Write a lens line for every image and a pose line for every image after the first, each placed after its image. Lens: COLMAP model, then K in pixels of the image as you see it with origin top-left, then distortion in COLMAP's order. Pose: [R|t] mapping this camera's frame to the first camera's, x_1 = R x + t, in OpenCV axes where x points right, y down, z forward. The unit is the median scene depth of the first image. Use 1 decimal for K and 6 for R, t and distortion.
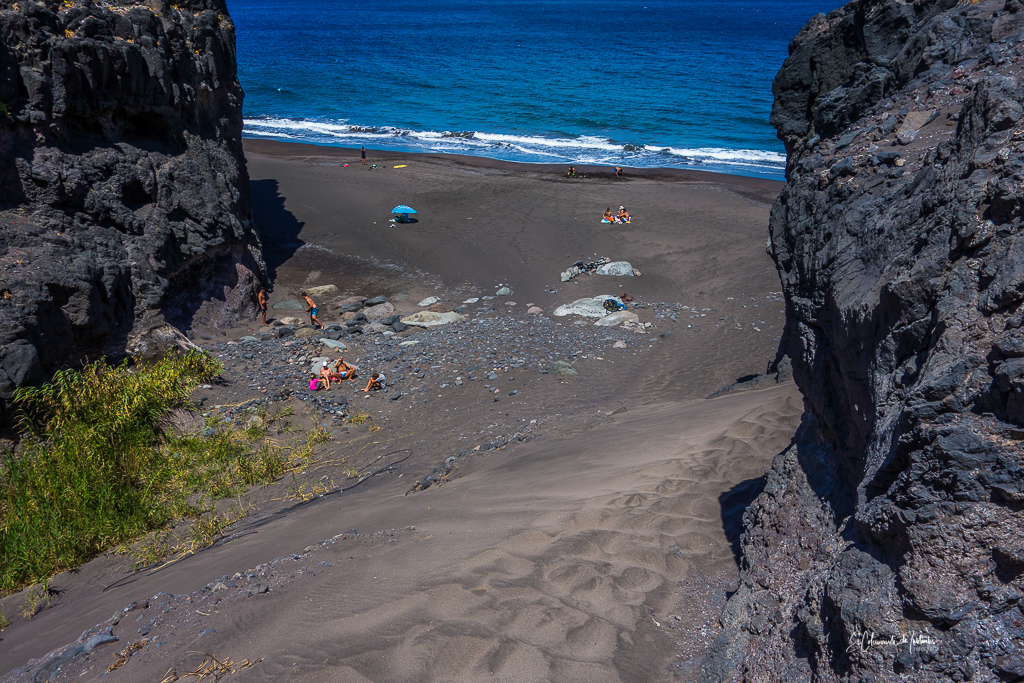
lens RADIAL K [[826.8, 0, 513.8], [0, 826.8, 372.7], [0, 0, 1]] dist [-0.005857, 0.023184]
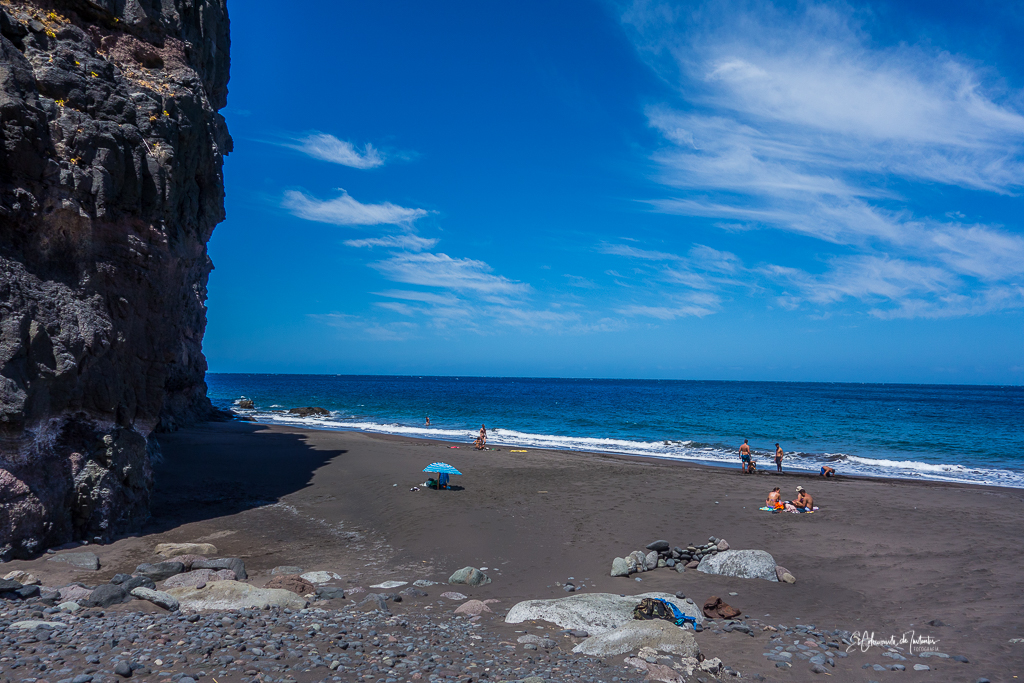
lens RADIAL K [[826.8, 0, 521.8], [0, 826.8, 404.1], [0, 0, 1]] dist [-0.005857, 0.023184]
pose [[0.950565, 0.033876, -0.308672, 0.164127], [-0.154220, 0.914276, -0.374586, -0.018300], [0.269522, 0.403672, 0.874304, 0.591324]]
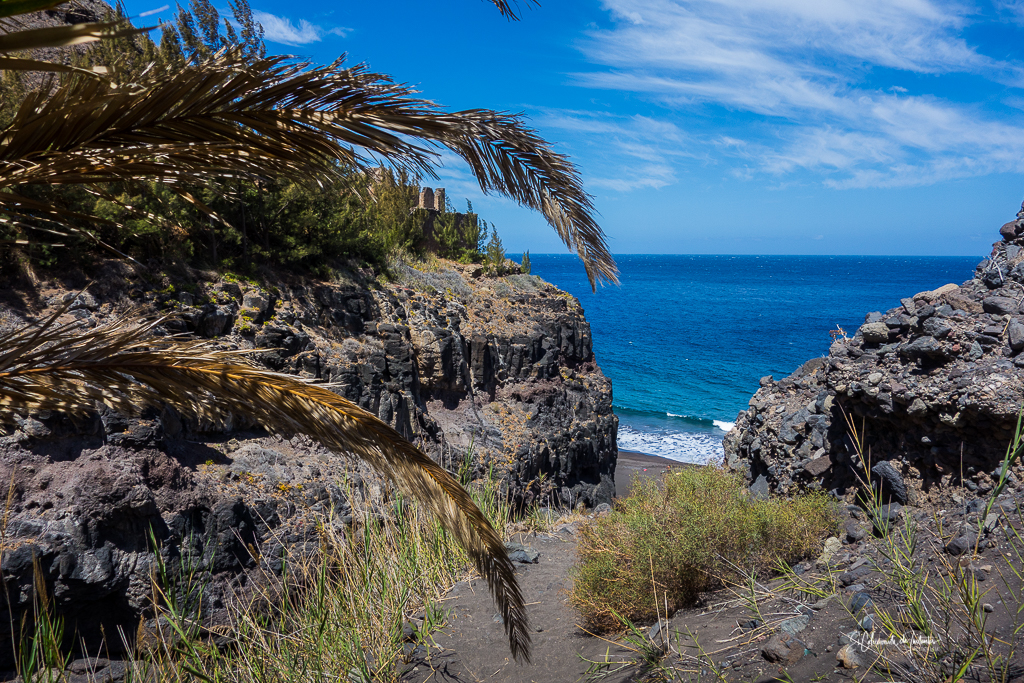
lens RADIAL K [[826.8, 0, 518.8], [0, 826.8, 337.2], [0, 0, 1]] dist [-0.005857, 0.023184]
pose [[0.964144, 0.037237, -0.262753, -0.038989], [-0.122456, 0.940821, -0.316008, 0.085387], [0.235436, 0.336853, 0.911647, -1.119188]]
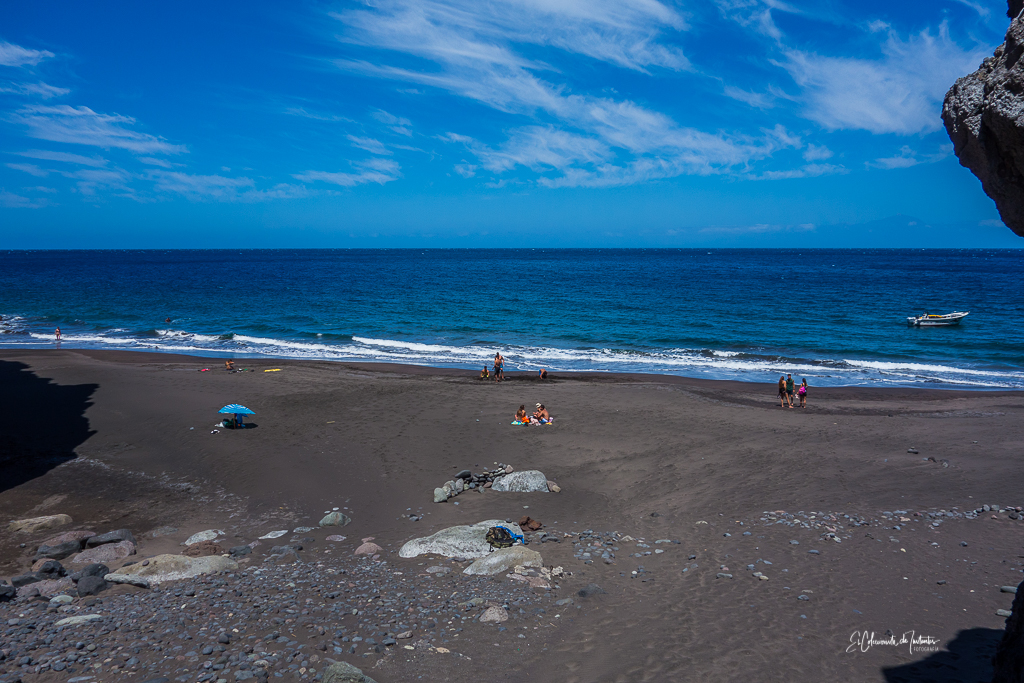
lens RADIAL K [[826.8, 0, 528.4], [0, 826.8, 367.5], [0, 0, 1]] dist [-0.005857, 0.023184]
pose [[0.997524, -0.004485, 0.070178, 0.093292], [0.024761, 0.956456, -0.290823, -0.025432], [-0.065818, 0.291841, 0.954200, 0.396010]]
